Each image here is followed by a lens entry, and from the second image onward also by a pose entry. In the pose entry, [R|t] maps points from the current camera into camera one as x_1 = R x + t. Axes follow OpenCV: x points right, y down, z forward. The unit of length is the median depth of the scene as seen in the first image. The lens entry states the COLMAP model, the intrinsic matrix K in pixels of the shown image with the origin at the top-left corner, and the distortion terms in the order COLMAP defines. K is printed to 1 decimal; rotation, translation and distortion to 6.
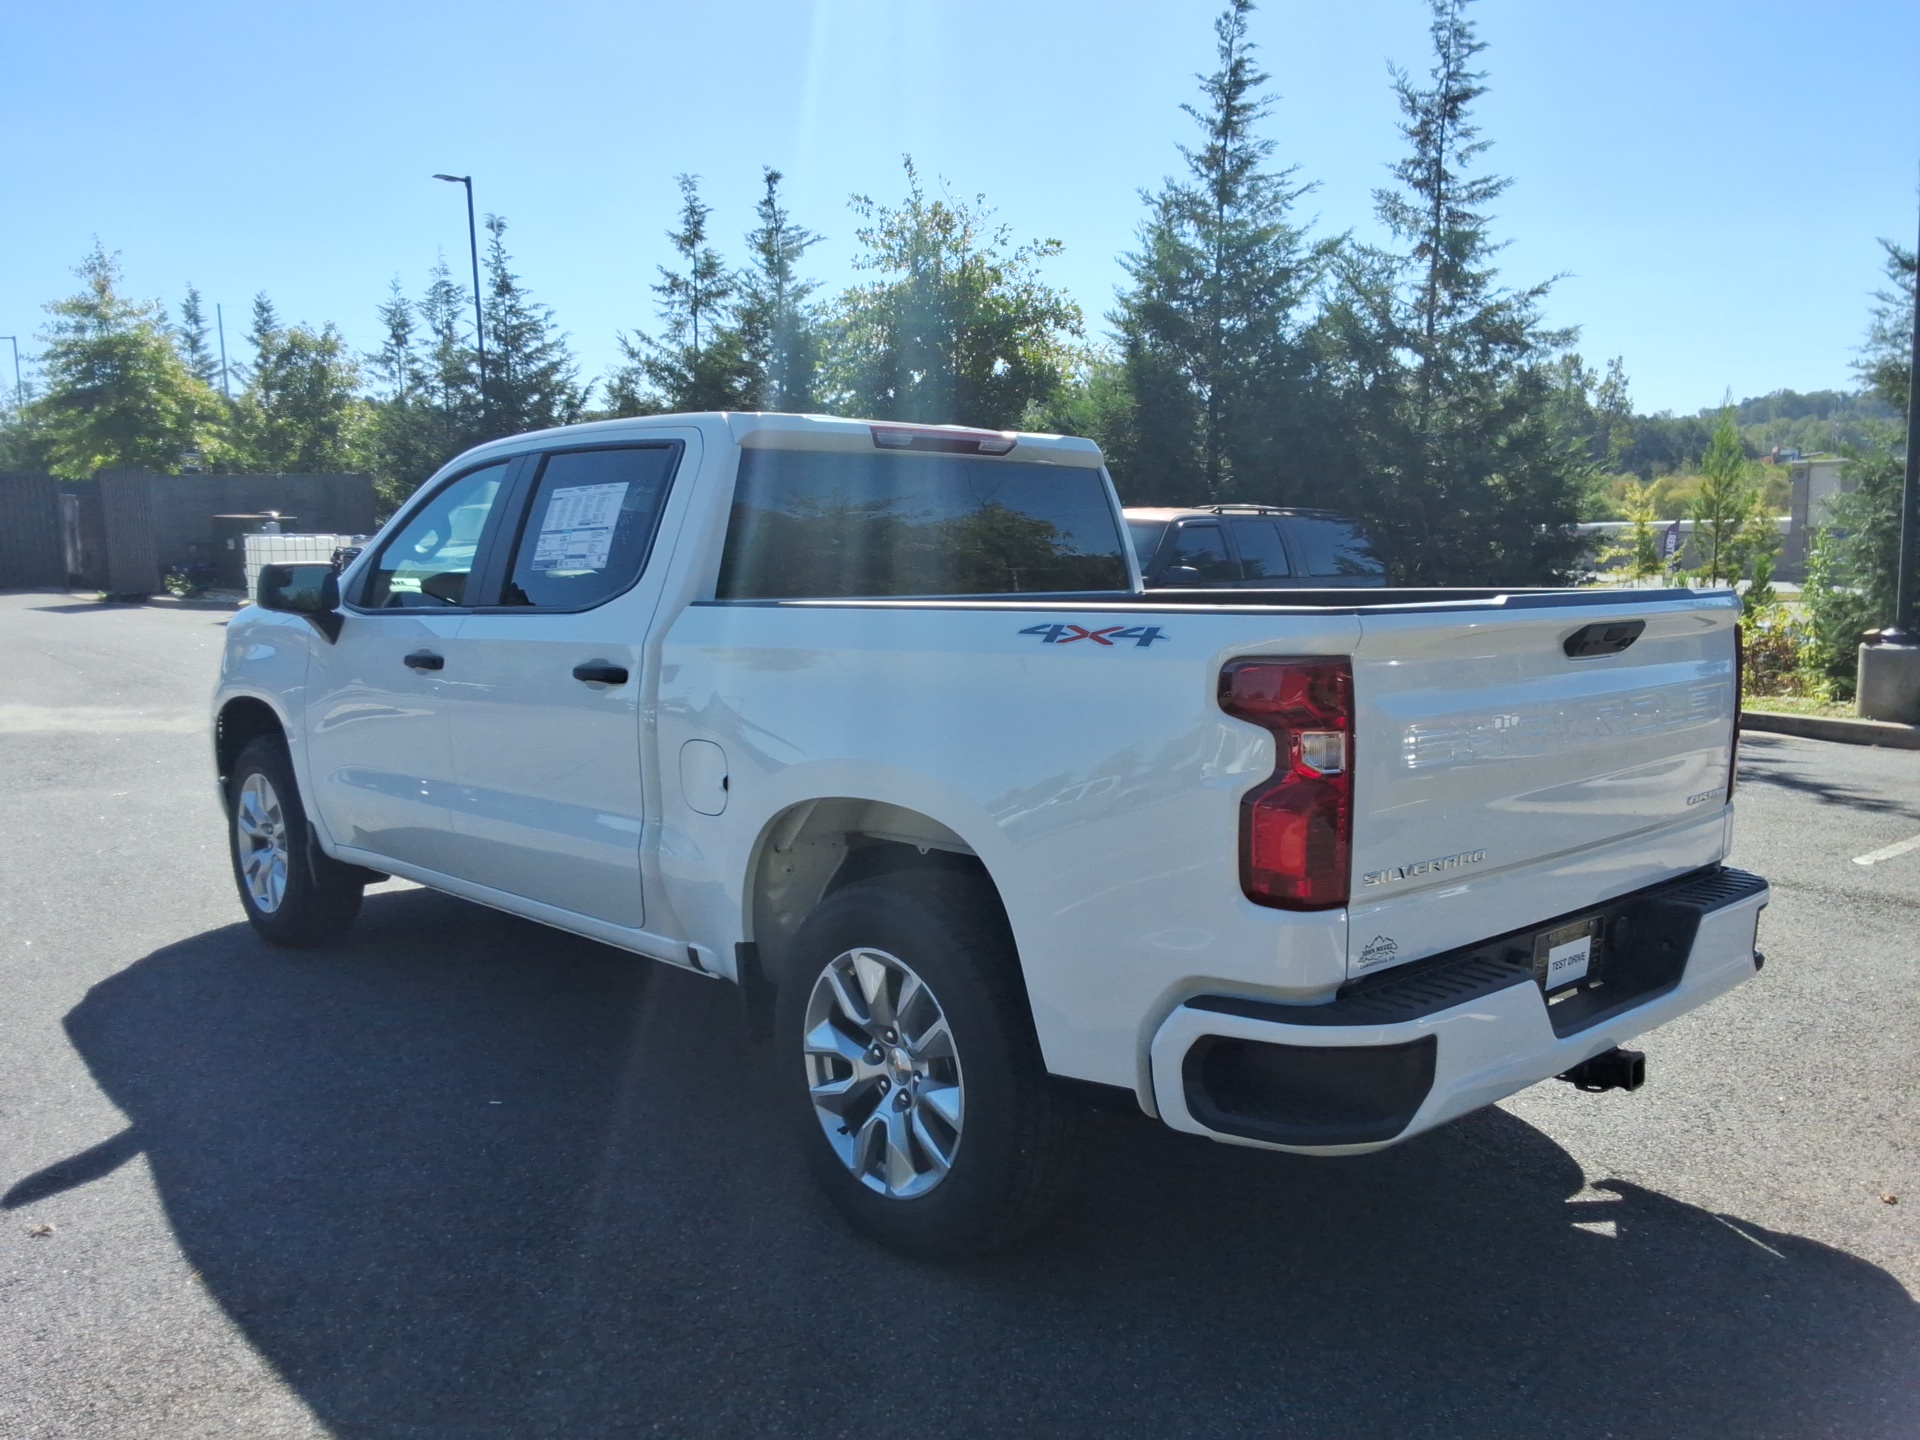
lens RADIAL K [[1554.7, 0, 952.6], [0, 1554.7, 724.8], [0, 0, 1]] dist [0.100088, -0.189966]
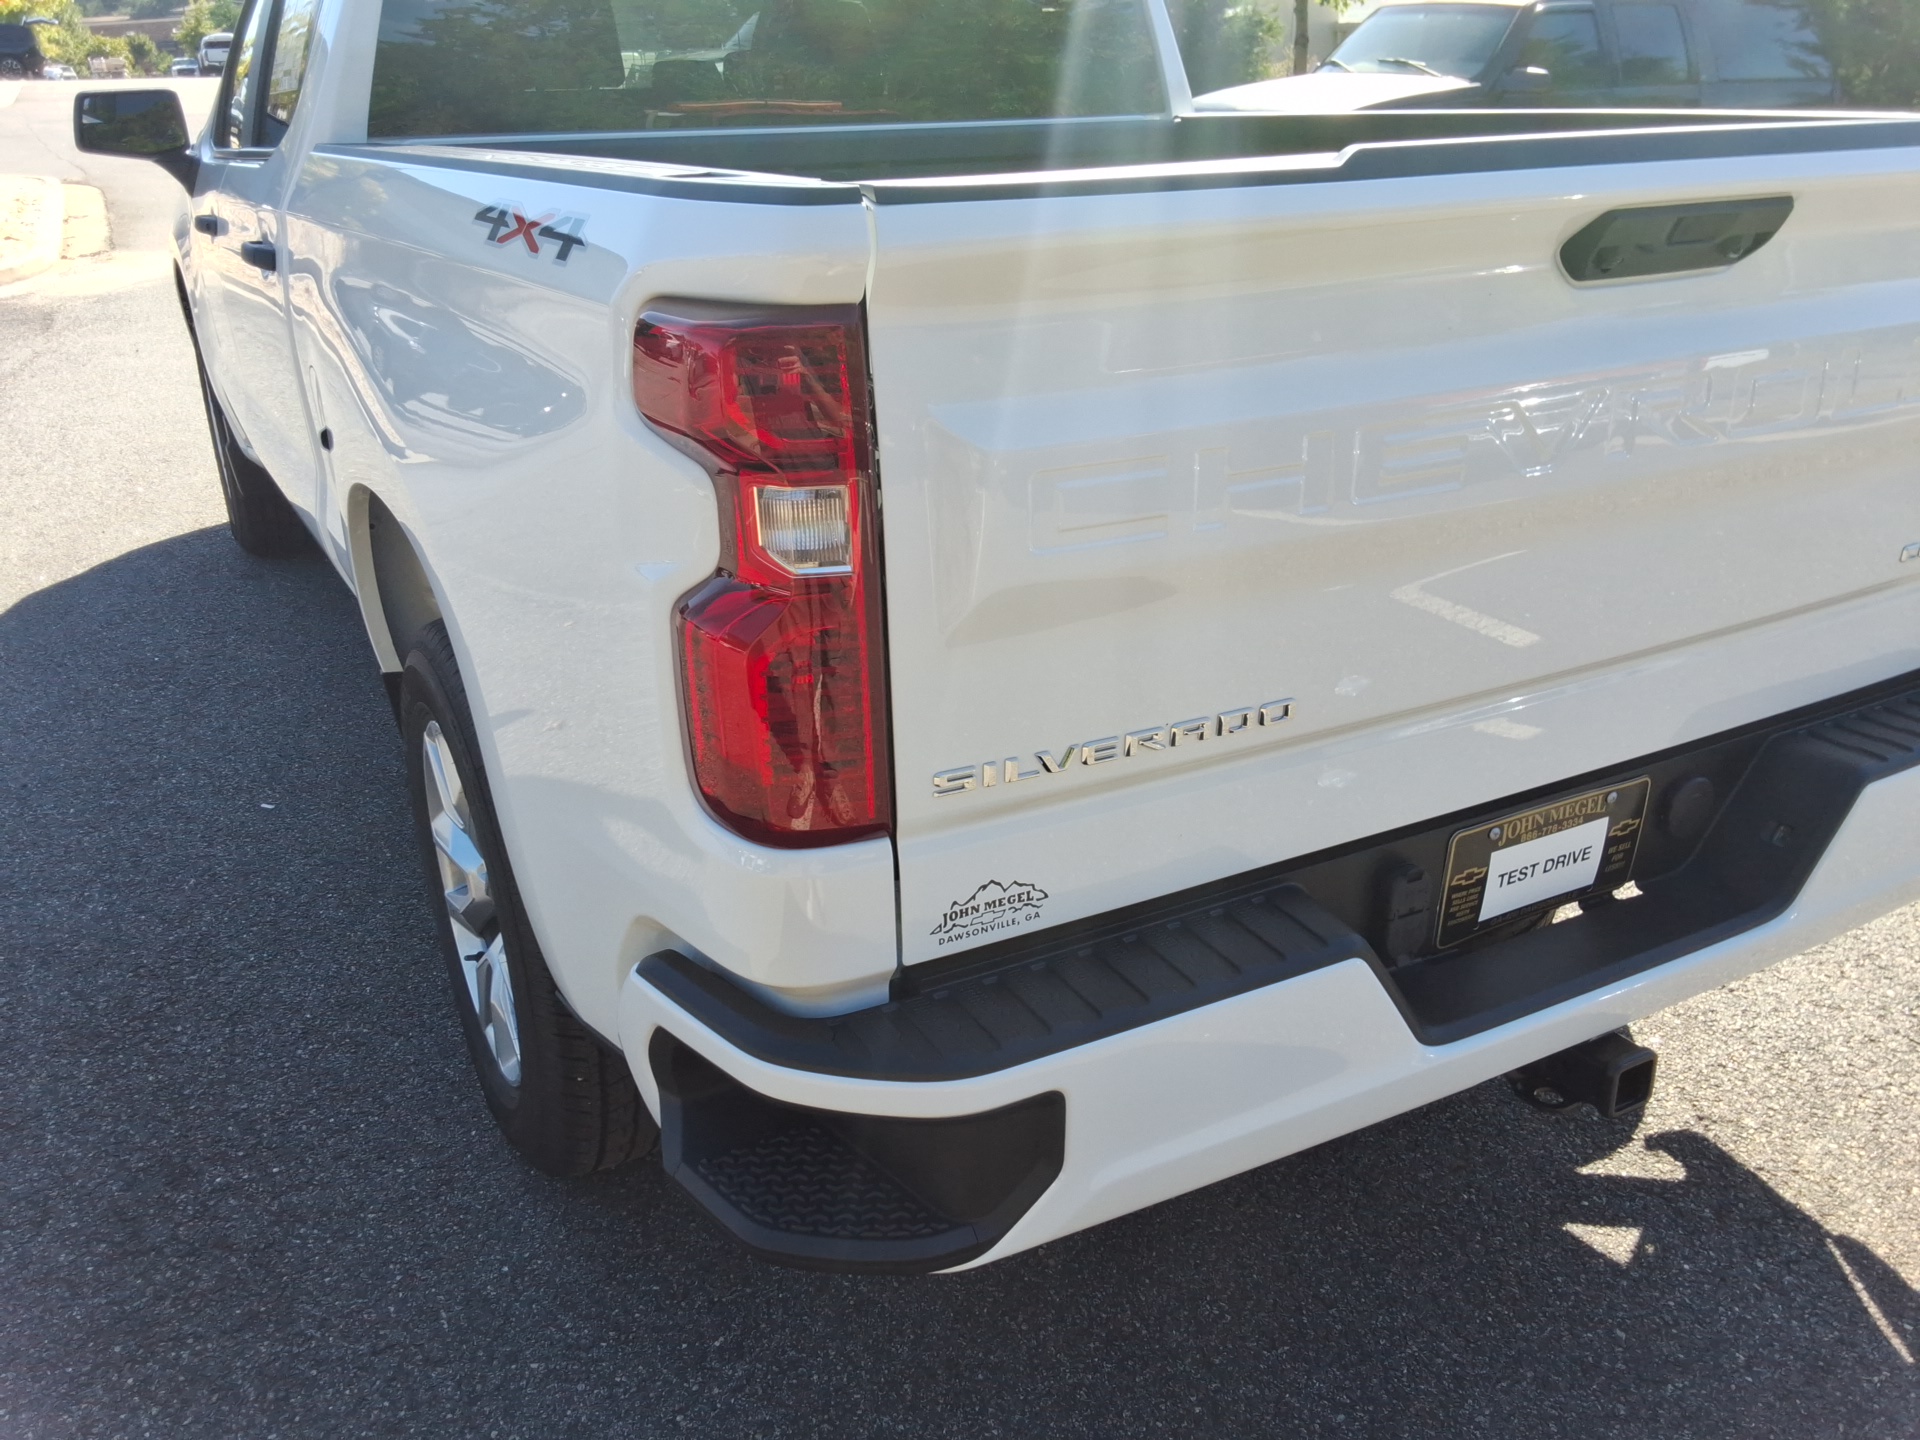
lens RADIAL K [[1551.1, 0, 974.7], [0, 1551.1, 734.0], [0, 0, 1]] dist [0.137822, -0.223003]
pose [[0.972638, 0.078288, -0.218740, 0.040021], [-0.011389, 0.956450, 0.291675, -0.005974], [0.232048, -0.281203, 0.931170, 0.059103]]
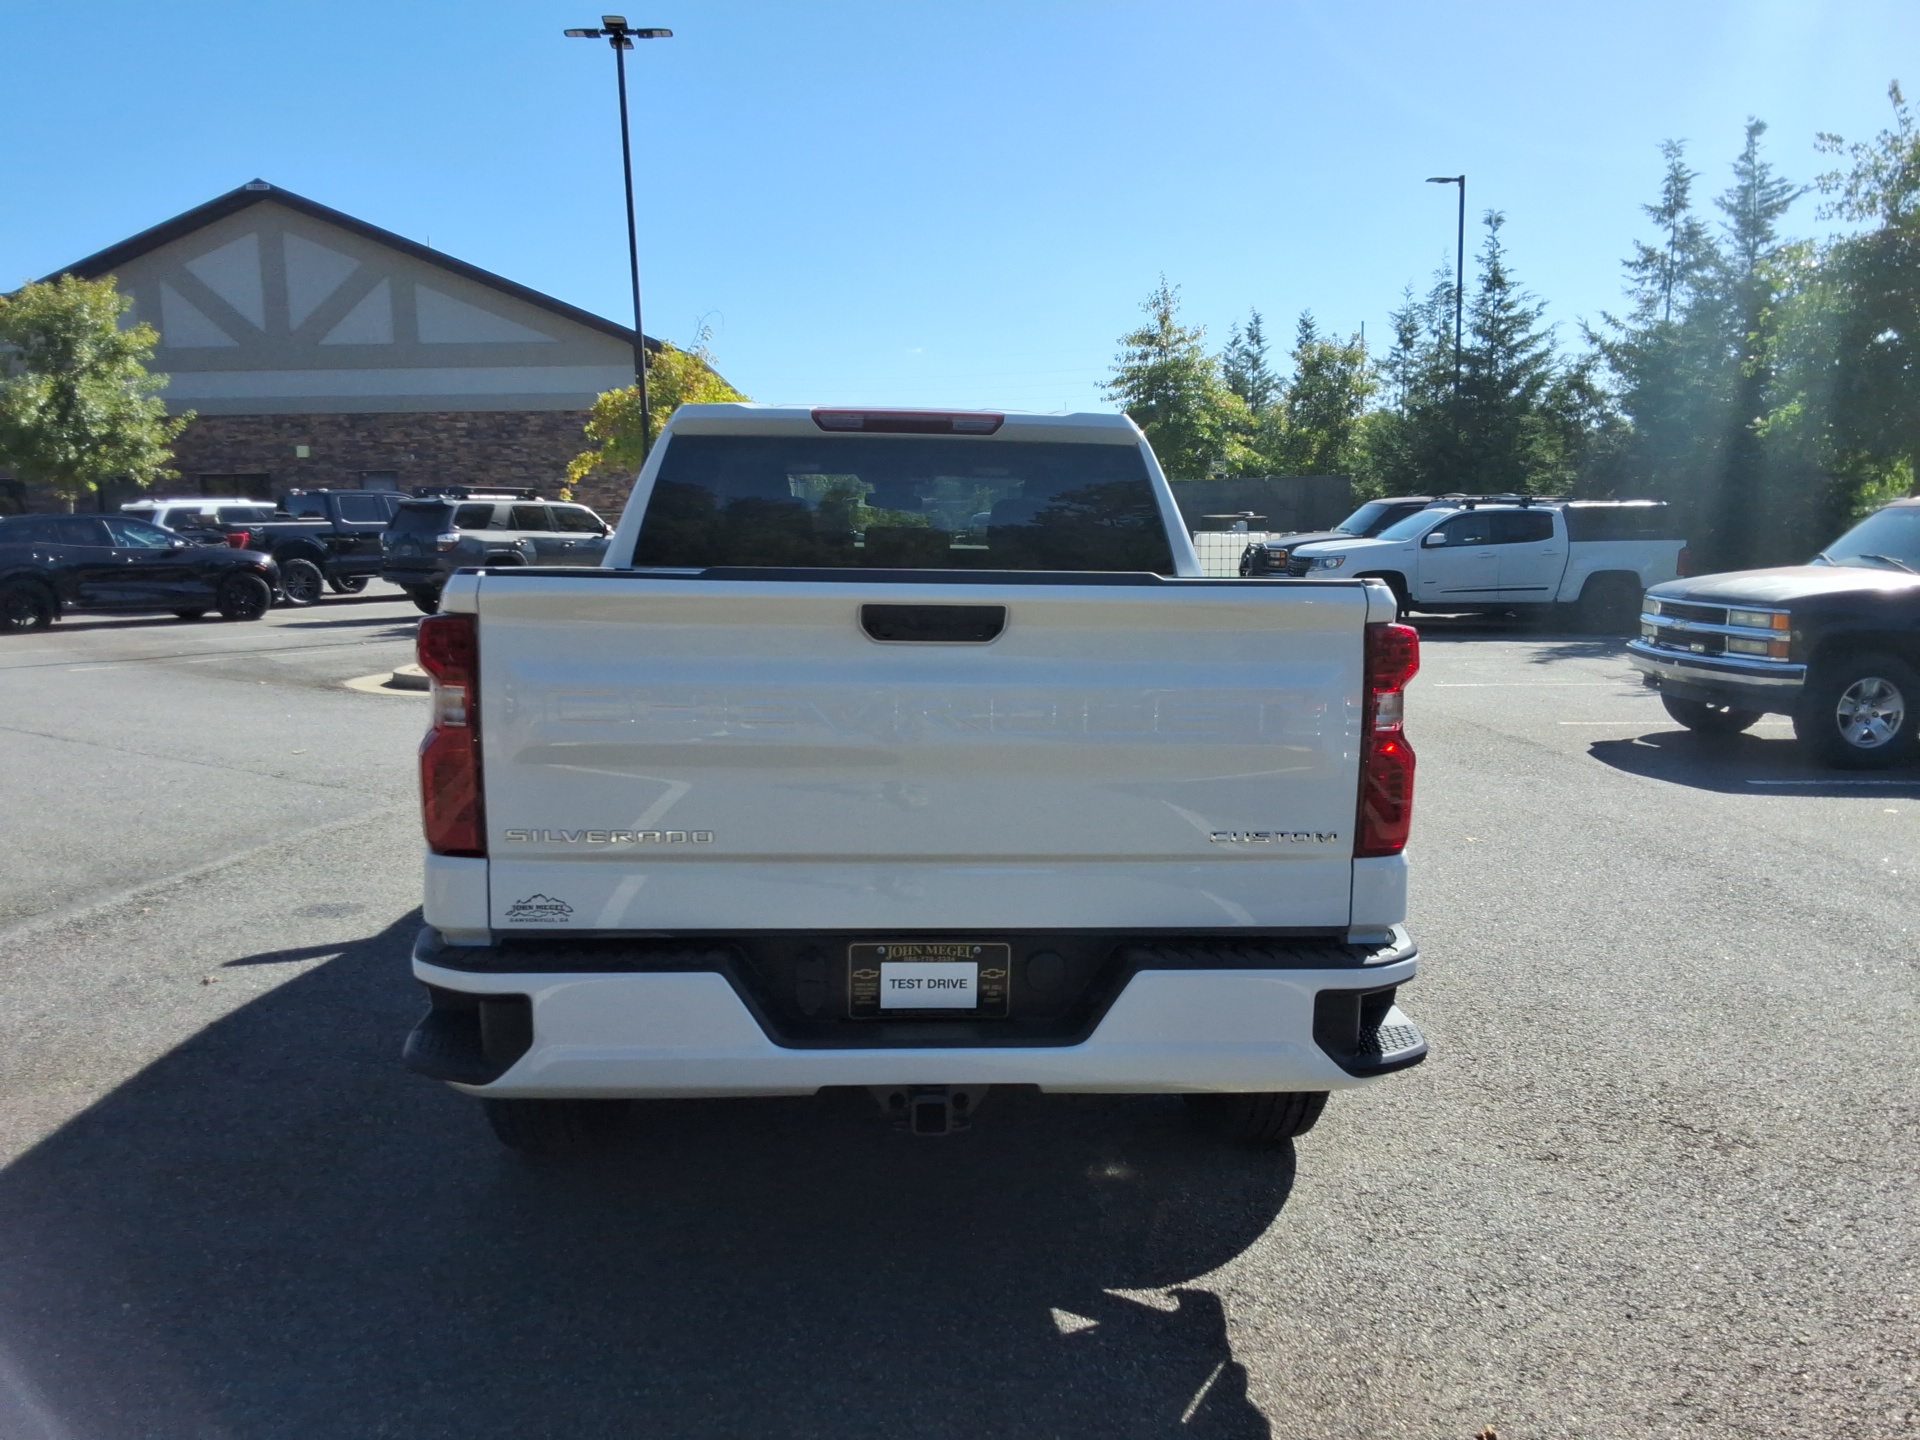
lens RADIAL K [[1541.0, 0, 977.9], [0, 1541.0, 715.6], [0, 0, 1]] dist [0.133401, -0.214914]
pose [[0.774172, 0.077102, -0.628262, 0.120756], [-0.080493, 0.996487, 0.023104, -0.002999], [0.627837, 0.032684, 0.777659, 0.041619]]
